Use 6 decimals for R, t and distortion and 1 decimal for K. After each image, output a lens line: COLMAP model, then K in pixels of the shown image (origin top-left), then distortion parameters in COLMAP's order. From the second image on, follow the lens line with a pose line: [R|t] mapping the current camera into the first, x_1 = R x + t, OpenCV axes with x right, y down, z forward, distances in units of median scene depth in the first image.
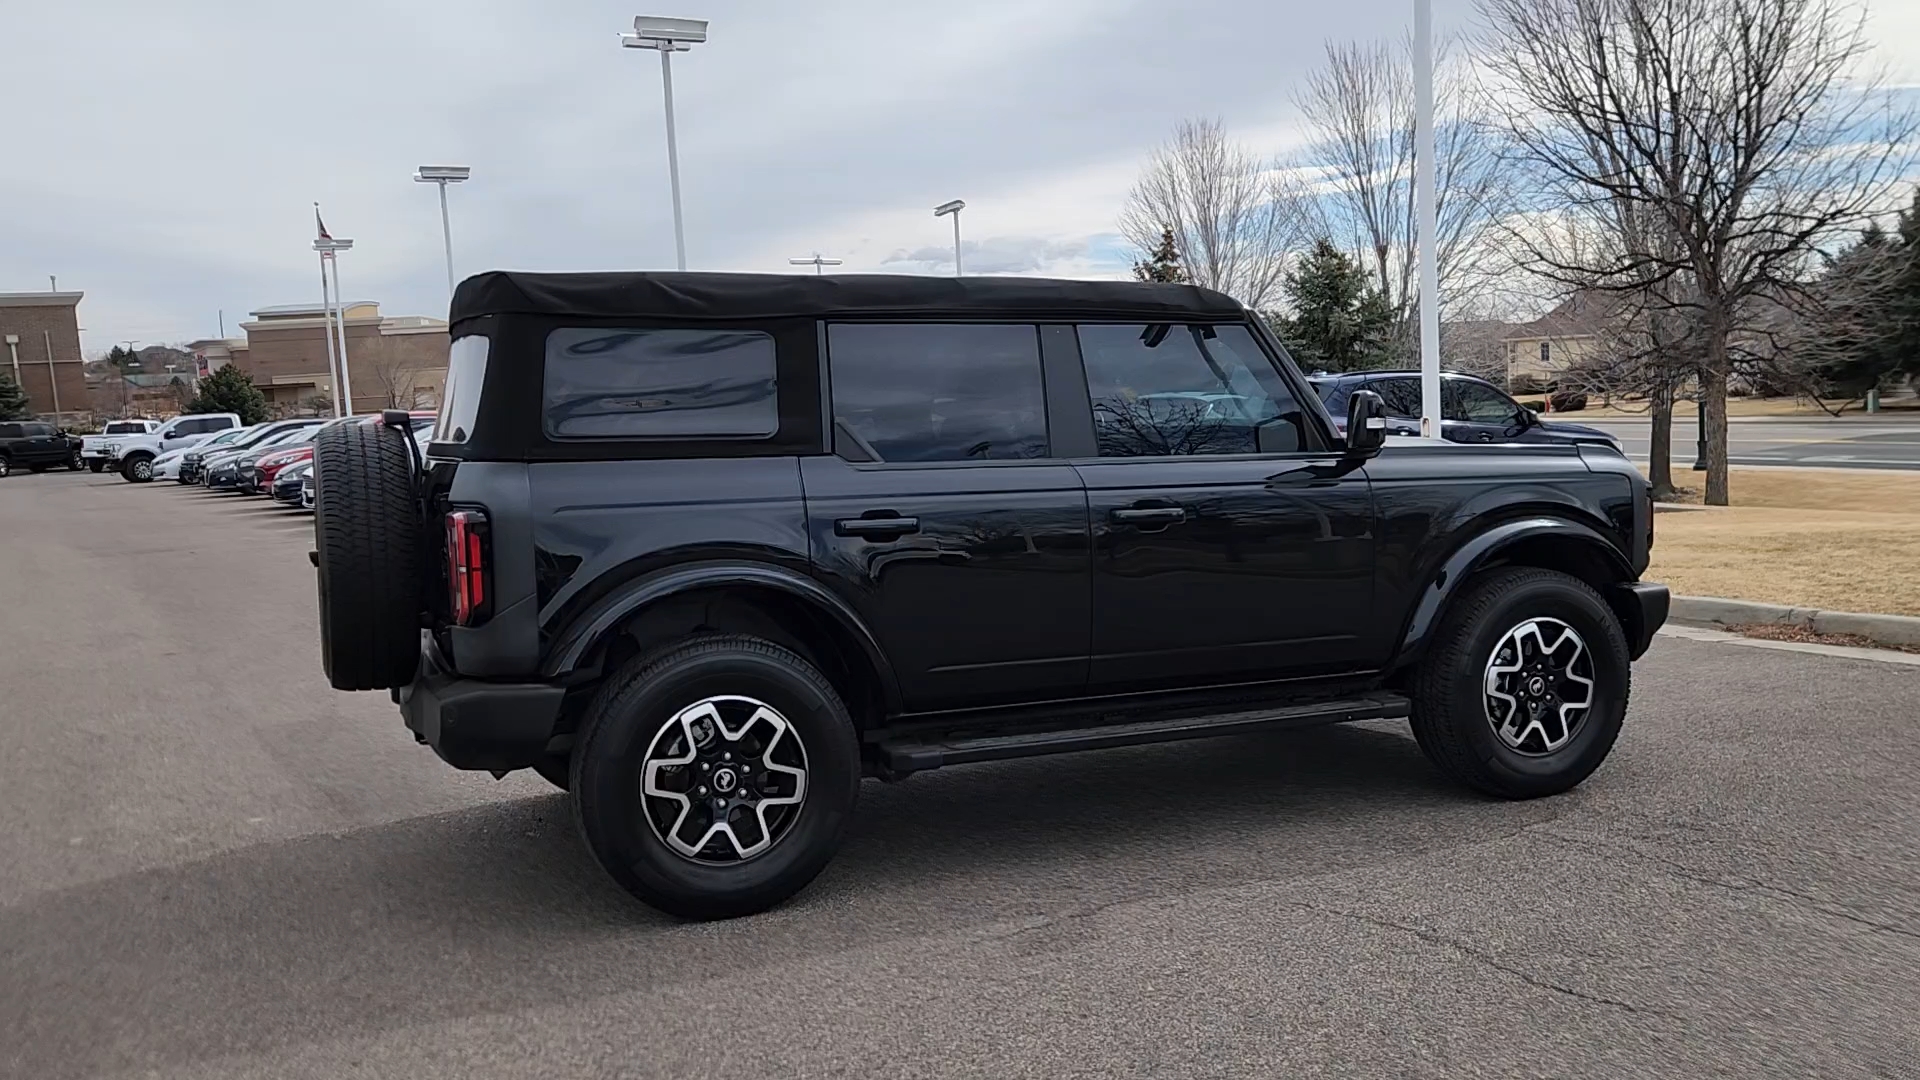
lens RADIAL K [[1618.6, 0, 948.3], [0, 1618.6, 549.7], [0, 0, 1]] dist [0.033977, -0.012871]
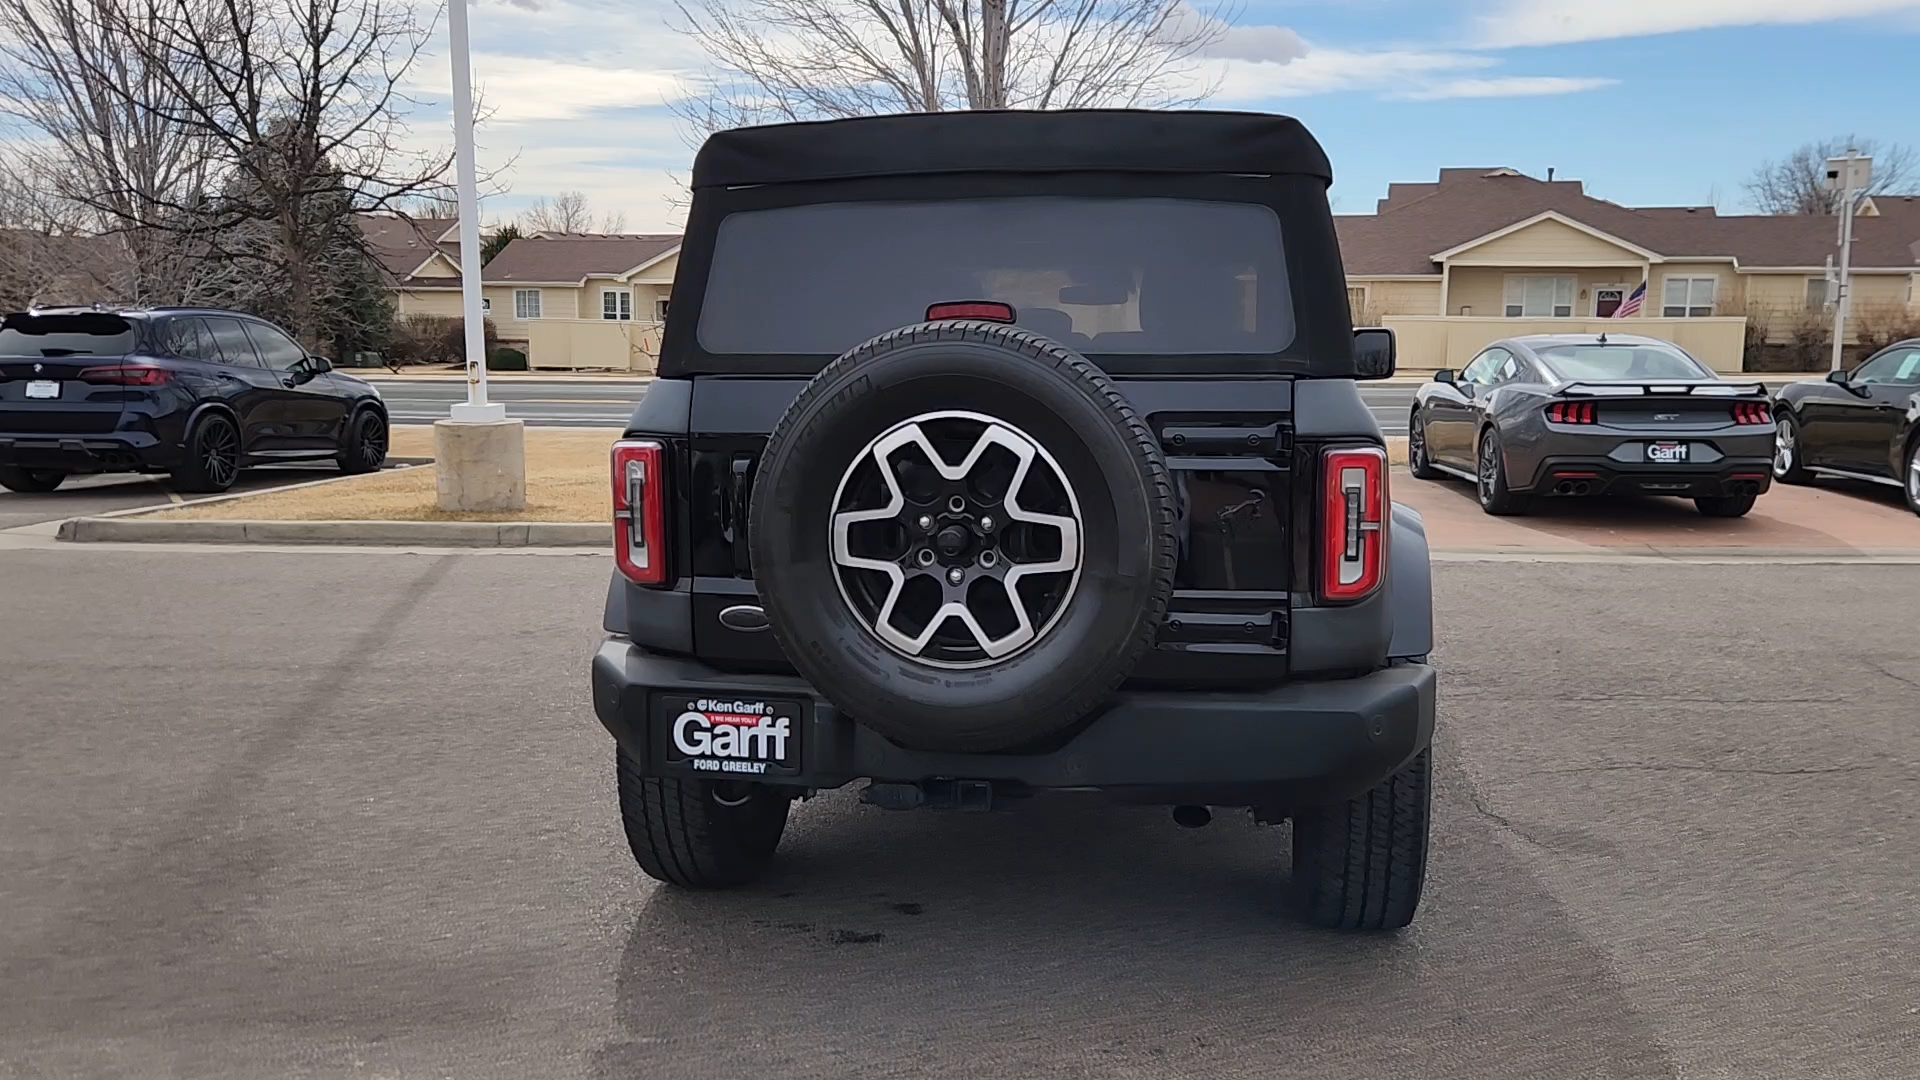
lens RADIAL K [[1618.6, 0, 948.3], [0, 1618.6, 549.7], [0, 0, 1]] dist [0.033977, -0.012871]
pose [[0.529423, -0.076483, 0.844903, -0.933945], [0.055130, 0.996924, 0.055699, -0.025949], [-0.846565, 0.017091, 0.532011, 0.712218]]
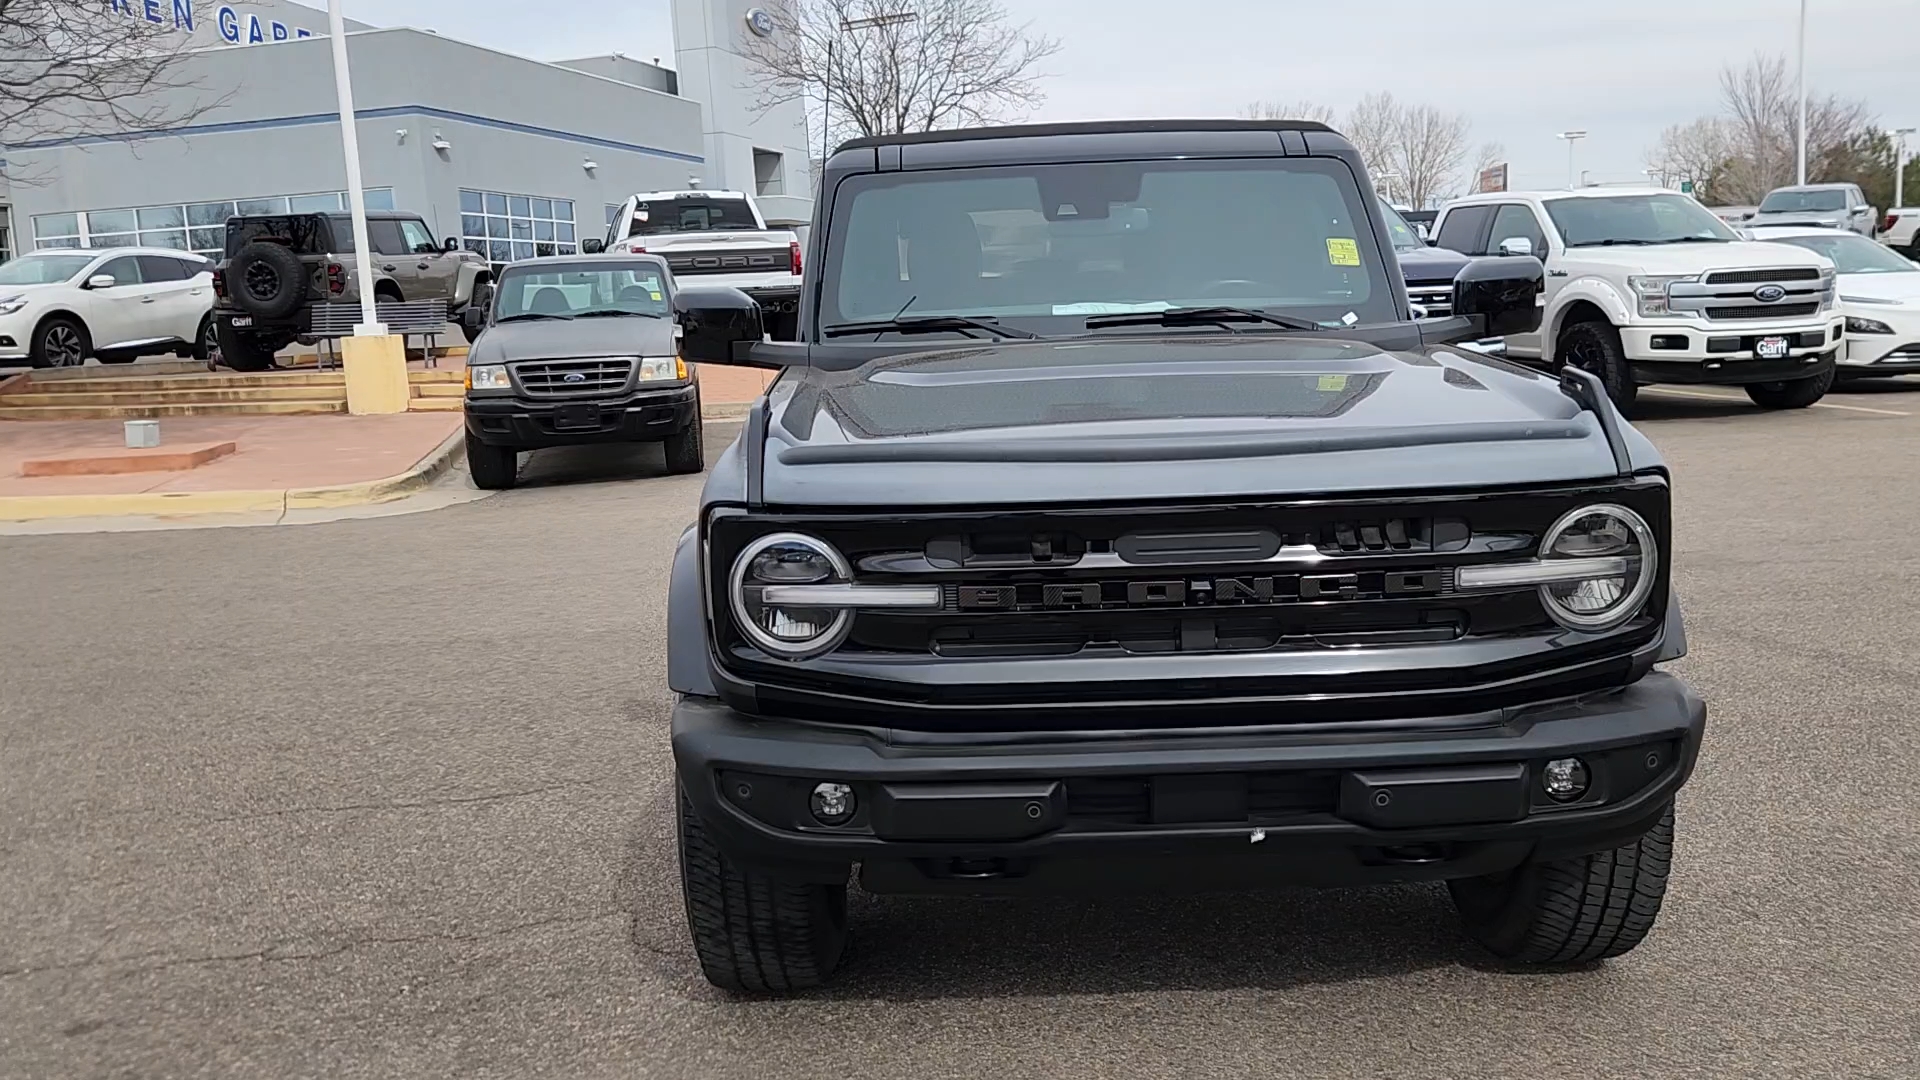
lens RADIAL K [[1618.6, 0, 948.3], [0, 1618.6, 549.7], [0, 0, 1]] dist [0.033977, -0.012871]
pose [[-0.366539, 0.207079, -0.907065, 1.019863], [-0.029394, 0.971853, 0.233747, -0.174201], [0.929938, 0.112340, -0.350136, 1.513446]]
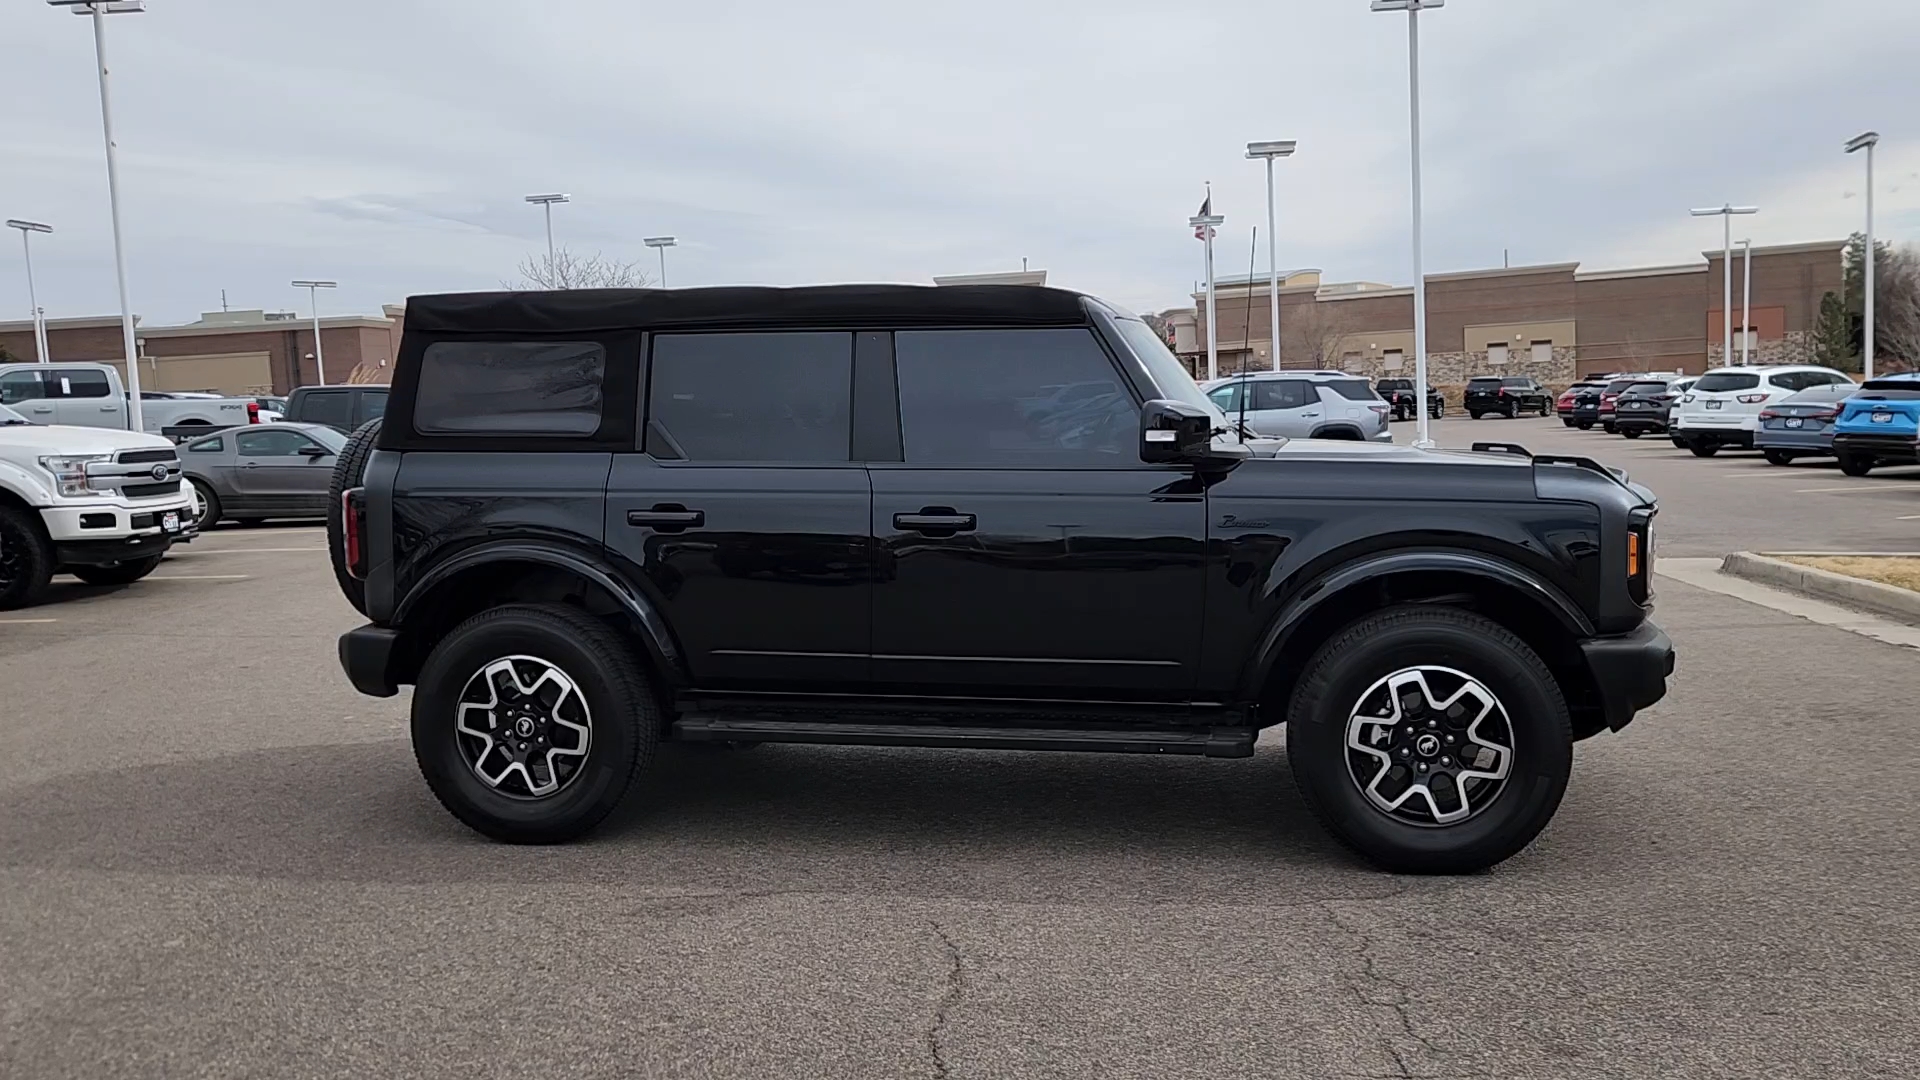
lens RADIAL K [[1618.6, 0, 948.3], [0, 1618.6, 549.7], [0, 0, 1]] dist [0.033977, -0.012871]
pose [[0.838527, 0.064778, -0.540996, 0.717207], [-0.052555, 0.997894, 0.038028, -0.045032], [0.542320, -0.003456, 0.840165, 0.171546]]
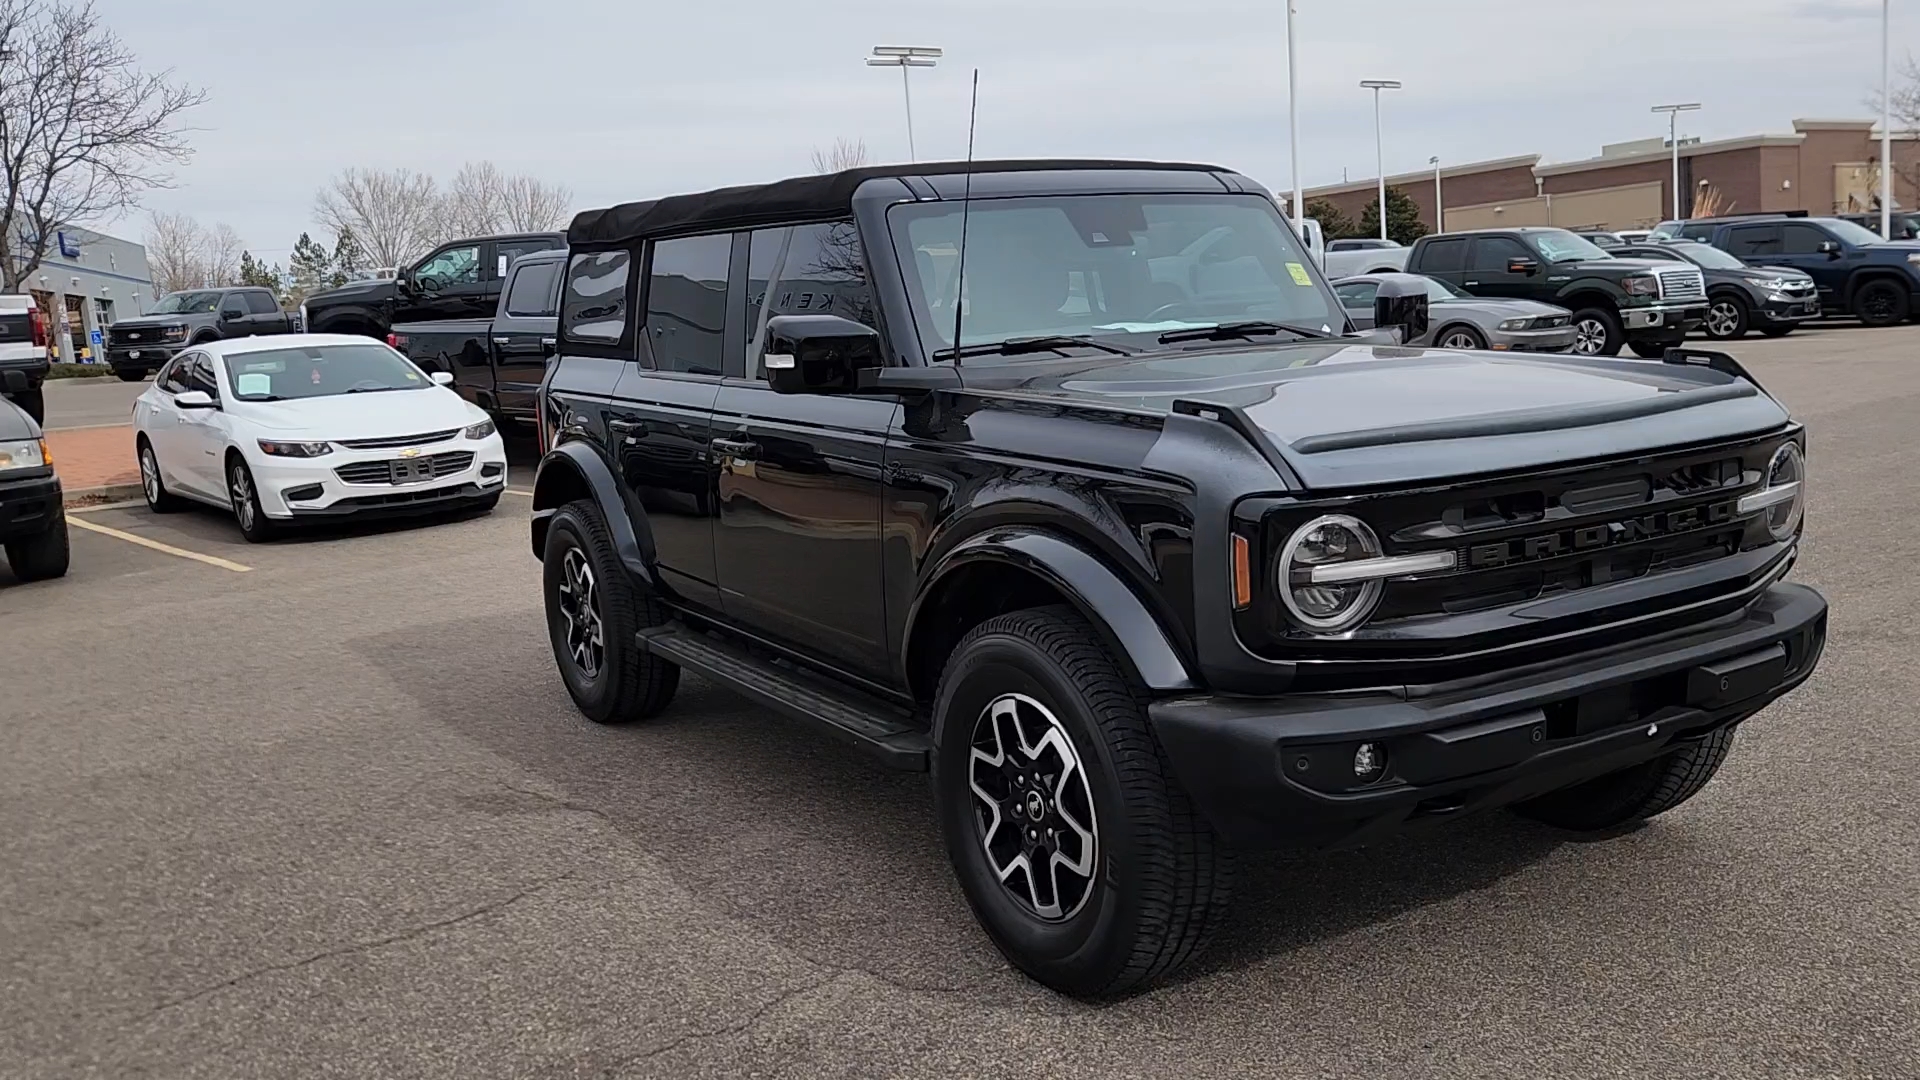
lens RADIAL K [[1618.6, 0, 948.3], [0, 1618.6, 549.7], [0, 0, 1]] dist [0.033977, -0.012871]
pose [[0.161167, 0.180077, -0.970359, 1.096241], [-0.032250, 0.983649, 0.177187, -0.137277], [0.986400, 0.002737, 0.164339, 1.027403]]
